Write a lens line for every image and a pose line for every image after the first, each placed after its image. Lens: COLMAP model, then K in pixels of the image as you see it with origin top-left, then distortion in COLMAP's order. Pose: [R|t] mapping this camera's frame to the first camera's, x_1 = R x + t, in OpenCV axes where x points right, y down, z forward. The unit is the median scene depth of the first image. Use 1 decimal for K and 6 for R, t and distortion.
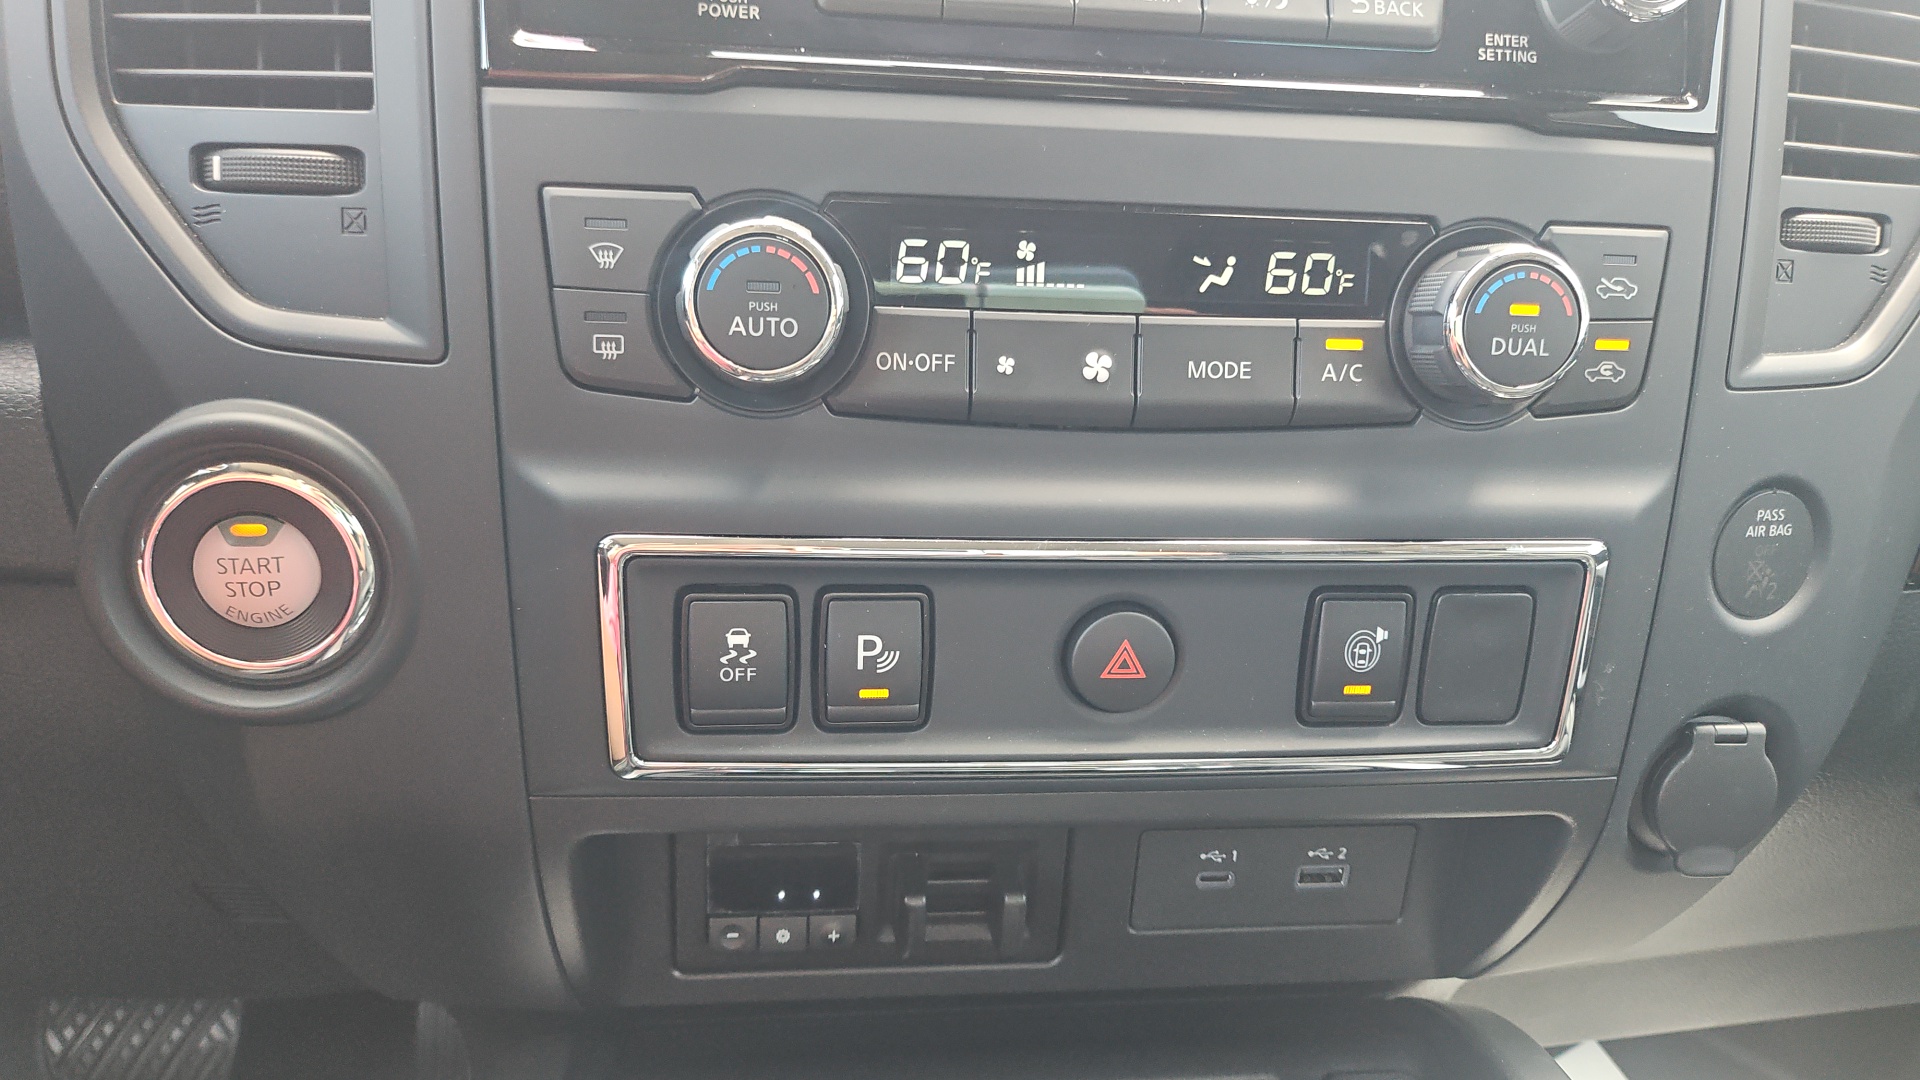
lens RADIAL K [[1355.2, 0, 960.0], [0, 1355.2, 540.0], [0, 0, 1]] dist [0.083008, -0.093778]
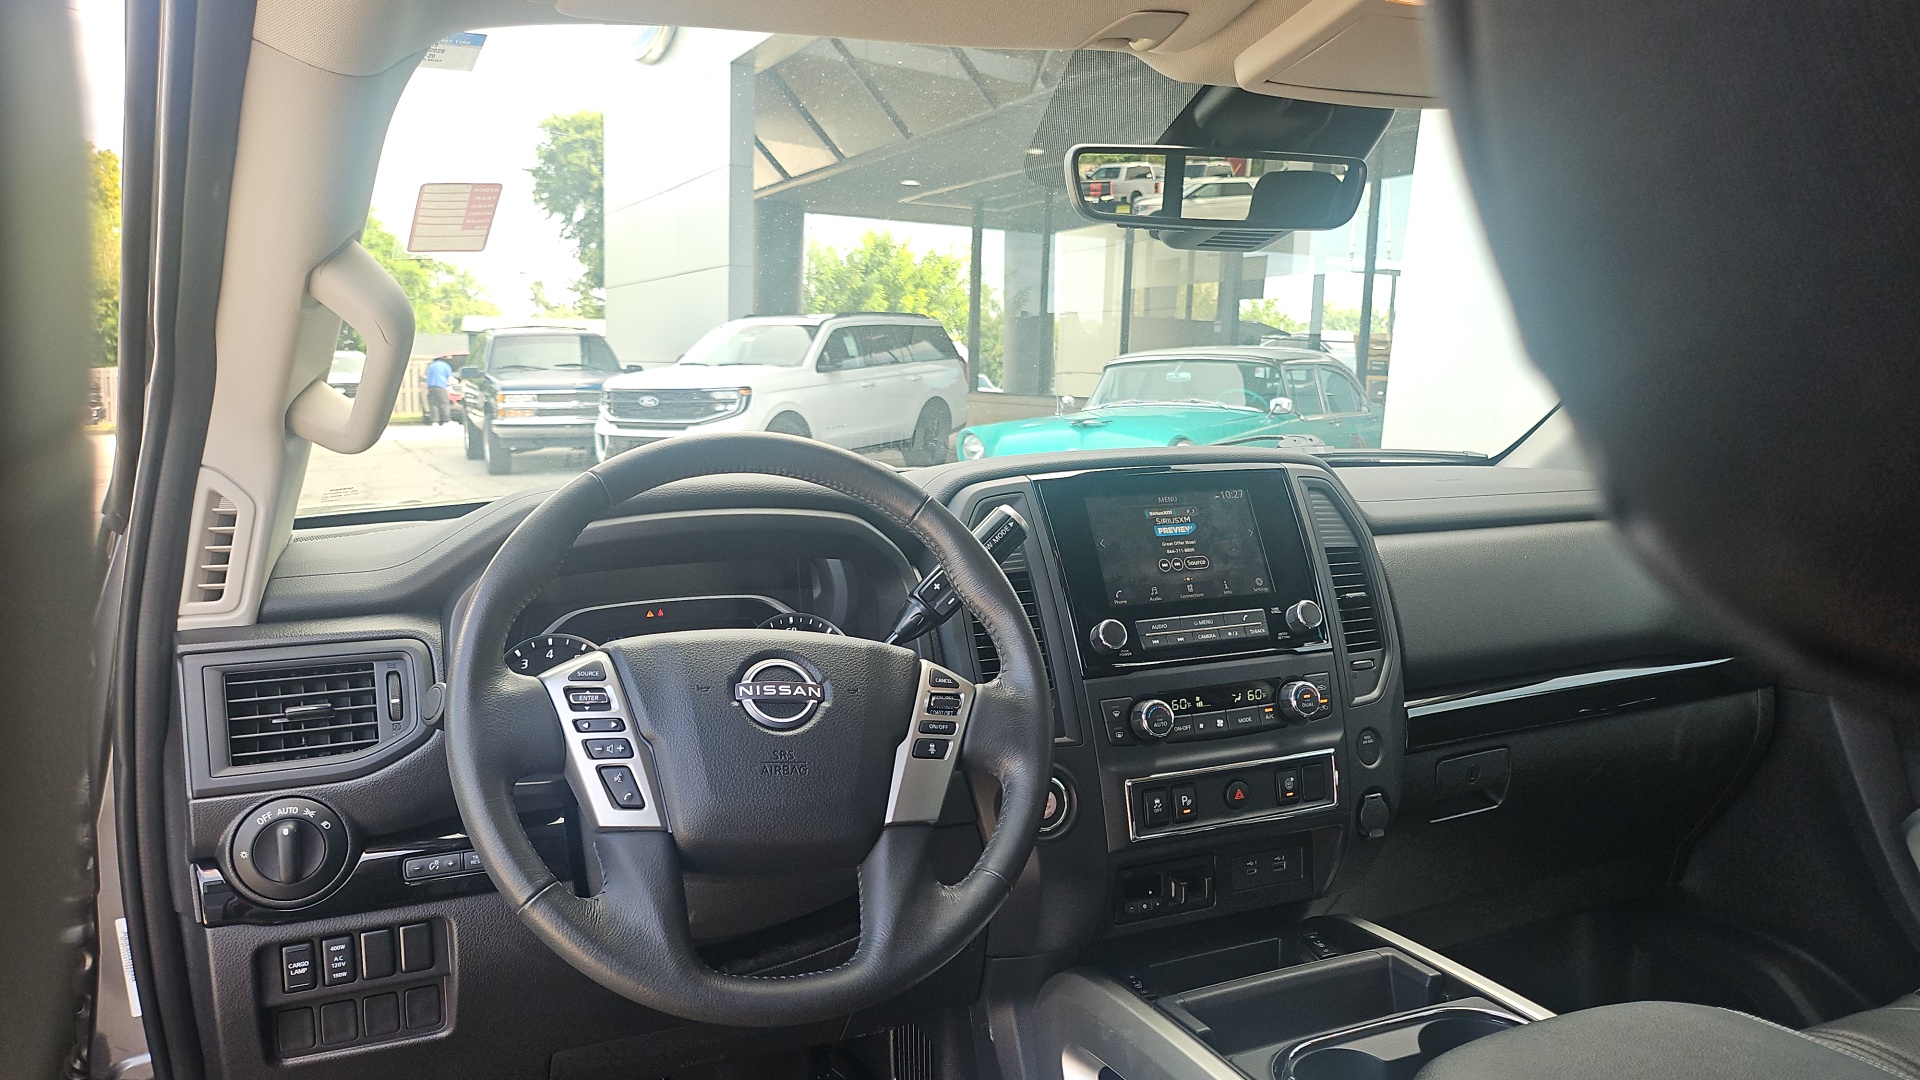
lens RADIAL K [[1355.2, 0, 960.0], [0, 1355.2, 540.0], [0, 0, 1]] dist [0.083008, -0.093778]
pose [[0.953800, -0.108812, 0.280047, -1.507446], [0.179724, 0.953588, -0.241597, 0.173086], [-0.240761, 0.280767, 0.929088, -2.429897]]
